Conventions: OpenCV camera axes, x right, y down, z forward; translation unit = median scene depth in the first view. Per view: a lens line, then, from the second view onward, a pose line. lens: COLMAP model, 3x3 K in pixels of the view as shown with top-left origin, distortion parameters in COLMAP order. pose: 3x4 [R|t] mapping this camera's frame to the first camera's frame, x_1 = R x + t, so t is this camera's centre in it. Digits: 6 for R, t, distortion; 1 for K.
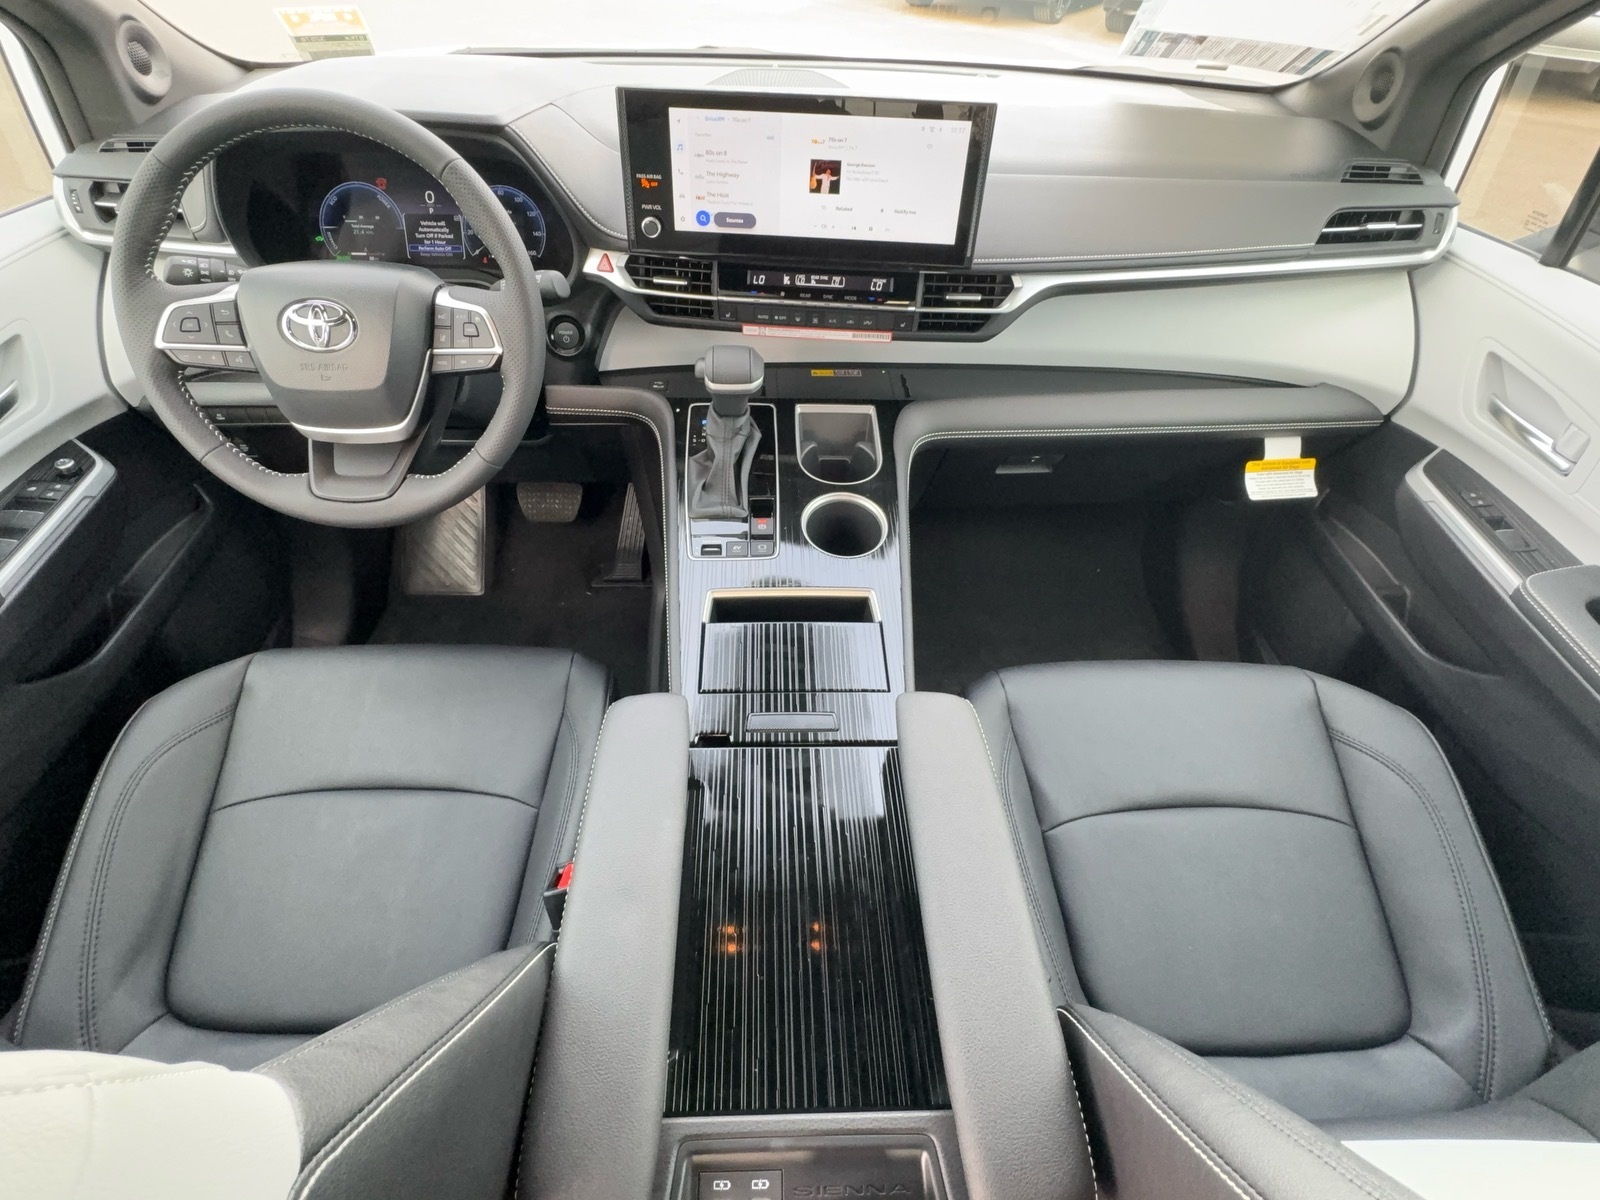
lens RADIAL K [[785.7, 0, 794.9], [0, 785.7, 597.4], [0, 0, 1]] dist [-0.000710, 0.001032]
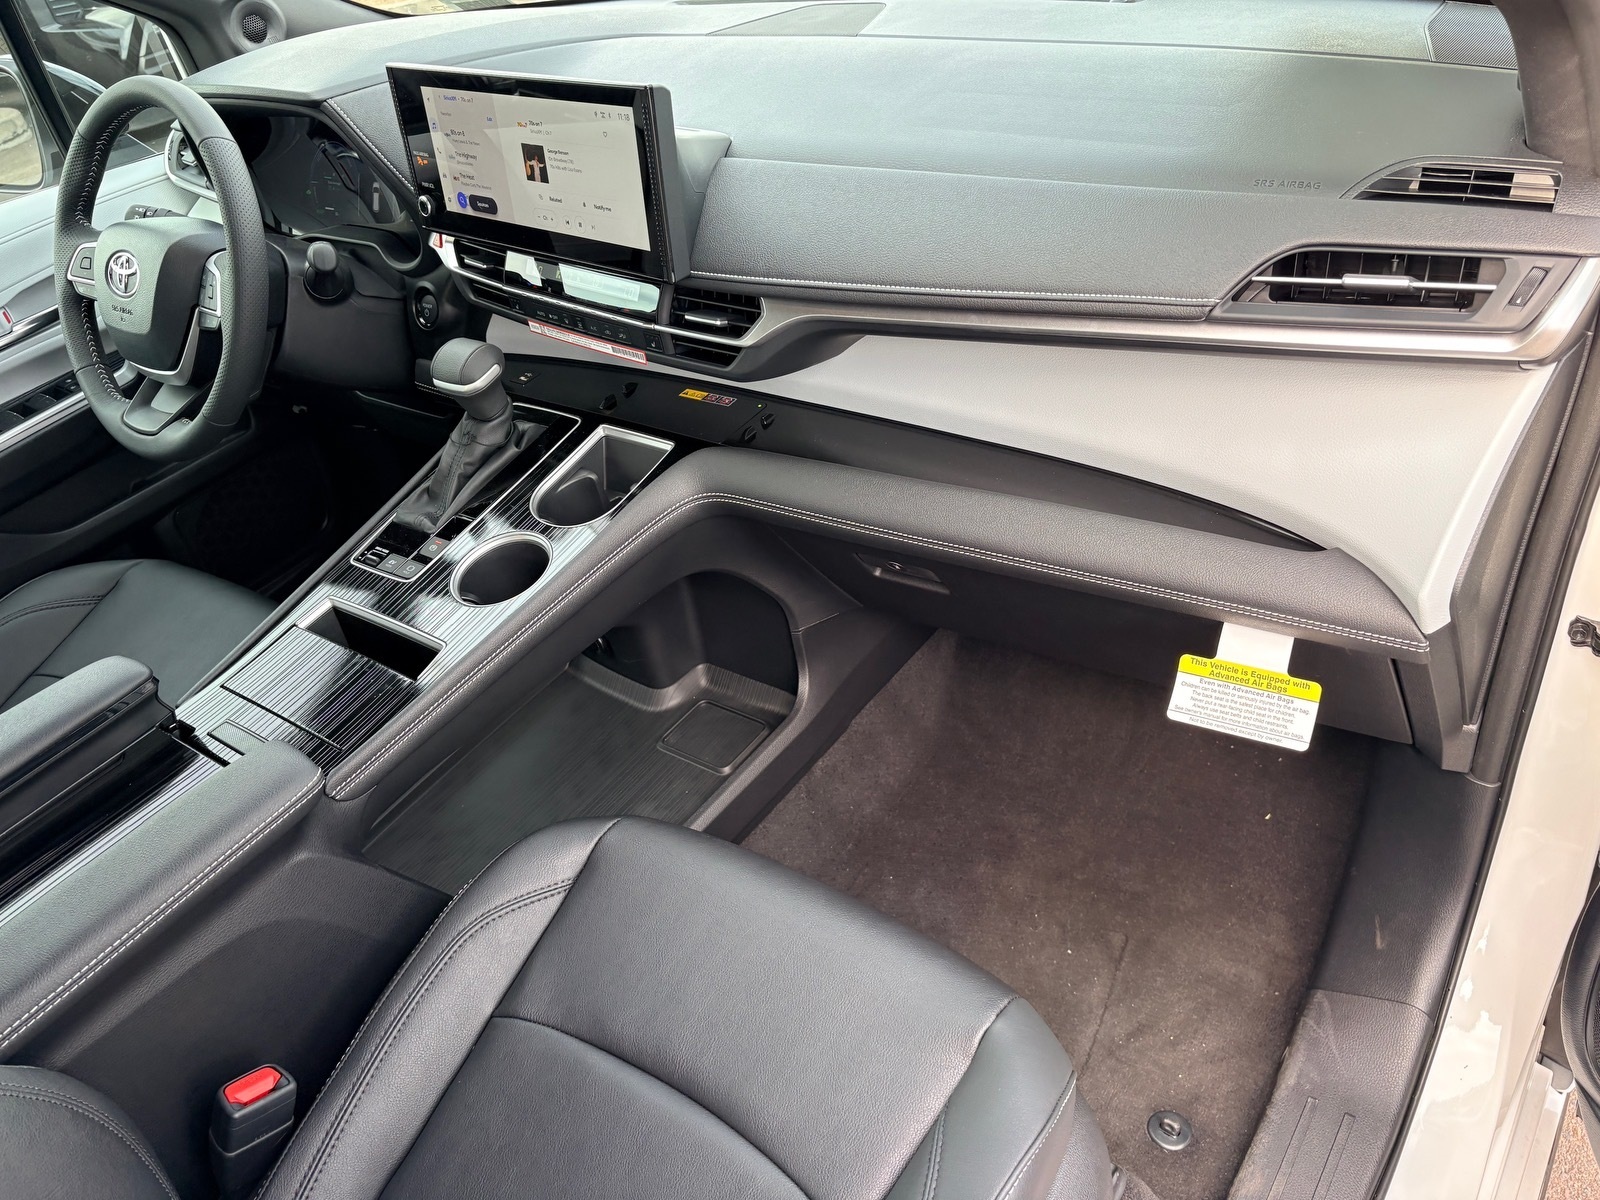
lens RADIAL K [[1218.0, 0, 816.2], [0, 1218.0, 602.1], [0, 0, 1]] dist [0.033627, -0.047171]
pose [[0.782744, 0.247604, -0.570968, 1.035509], [-0.293350, 0.955925, 0.012387, -0.168927], [0.548869, 0.157798, 0.820879, 0.140495]]
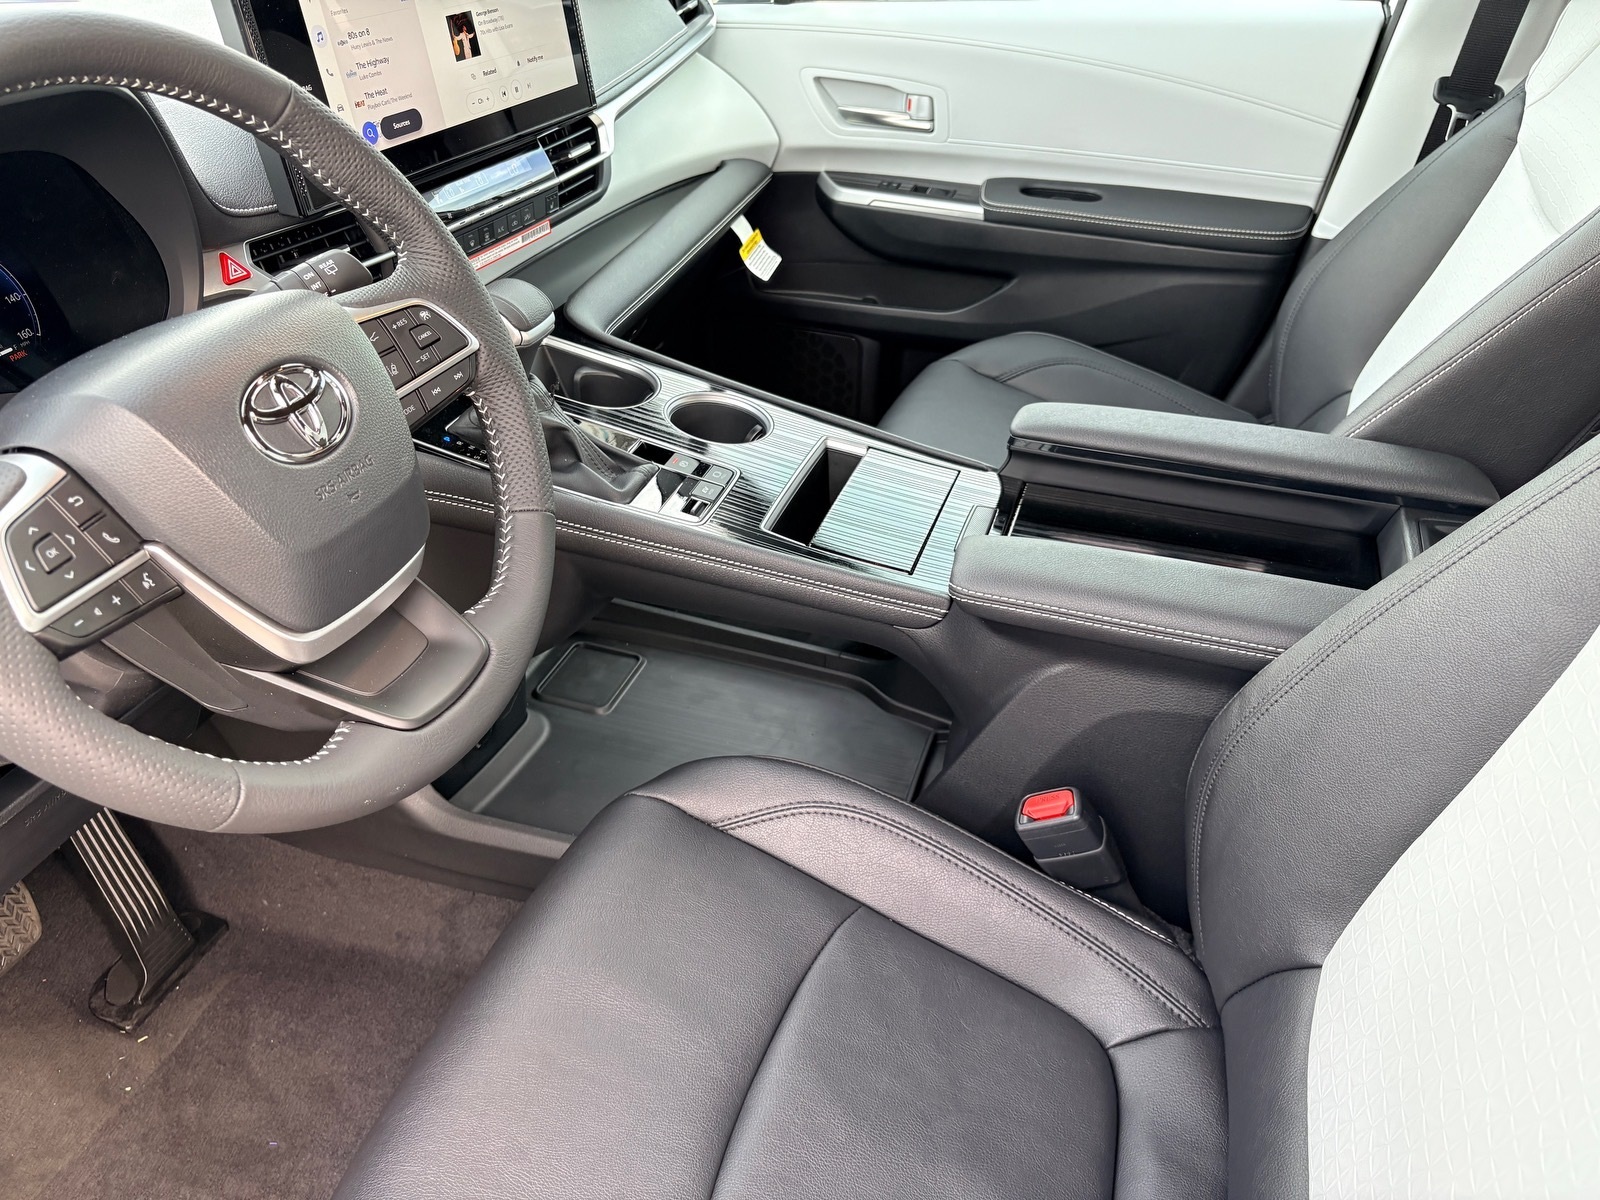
lens RADIAL K [[1218.0, 0, 805.9], [0, 1218.0, 610.5], [0, 0, 1]] dist [0.033627, -0.047171]
pose [[0.331701, -0.547458, 0.768286, -0.948939], [0.650408, 0.722610, 0.234102, -0.180378], [-0.683332, 0.422048, 0.595762, 0.280027]]
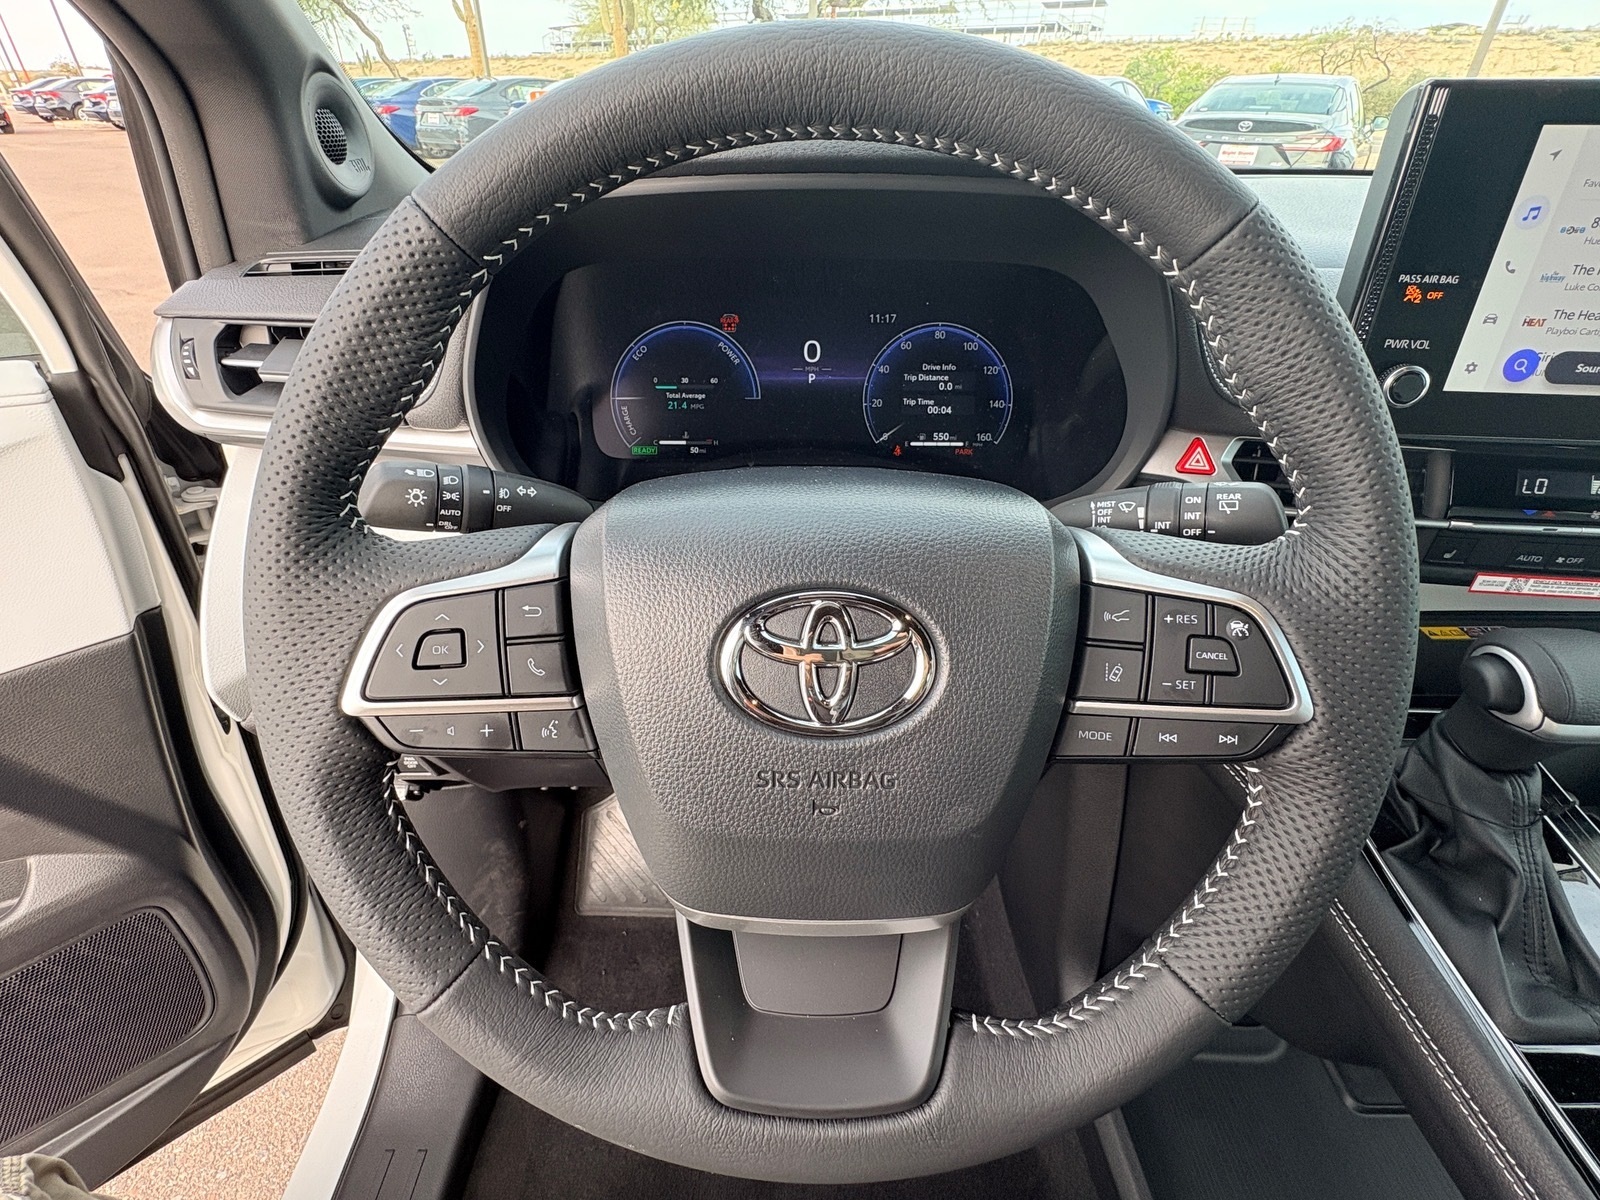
lens RADIAL K [[756.1, 0, 789.8], [0, 756.1, 599.1], [0, 0, 1]] dist [-0.001159, 0.000104]
pose [[0.999206, -0.003042, -0.039728, -0.487770], [-0.004341, 0.982836, -0.184432, -0.250733], [0.039607, 0.184458, 0.982042, 0.543021]]
